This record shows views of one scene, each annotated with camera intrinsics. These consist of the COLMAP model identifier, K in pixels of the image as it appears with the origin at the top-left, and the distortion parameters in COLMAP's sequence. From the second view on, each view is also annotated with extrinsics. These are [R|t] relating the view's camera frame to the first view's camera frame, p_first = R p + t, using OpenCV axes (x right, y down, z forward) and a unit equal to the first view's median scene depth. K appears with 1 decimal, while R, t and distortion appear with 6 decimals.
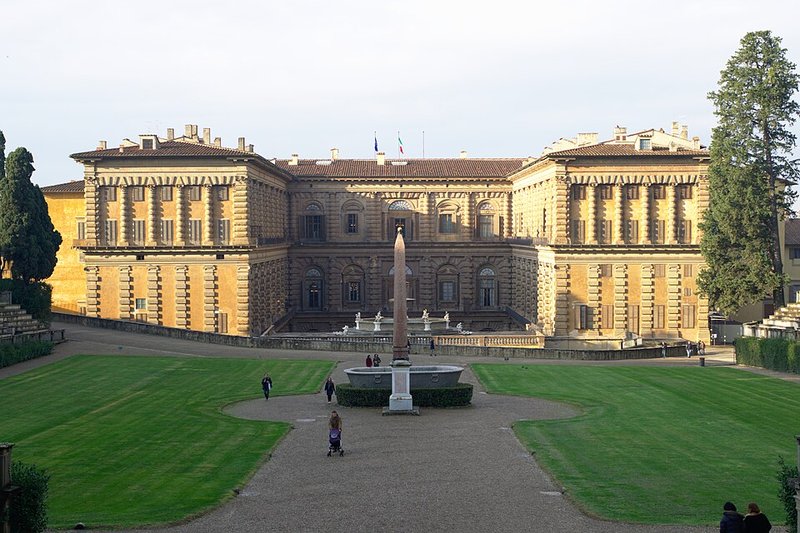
lens RADIAL K [[602.0, 0, 399.9], [0, 602.0, 268.1], [0, 0, 1]] dist [-0.051489, 0.016474]
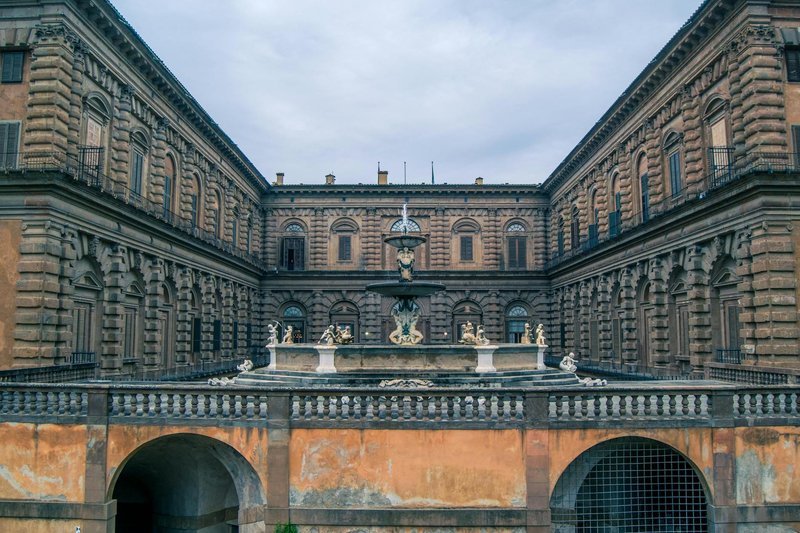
lens RADIAL K [[602.0, 0, 398.4], [0, 602.0, 260.5], [0, 0, 1]] dist [-0.051489, 0.016474]
pose [[0.999914, 0.001488, -0.013034, 0.001412], [-0.002909, 0.993960, -0.109706, 0.027038], [0.012792, 0.109735, 0.993879, 0.230297]]
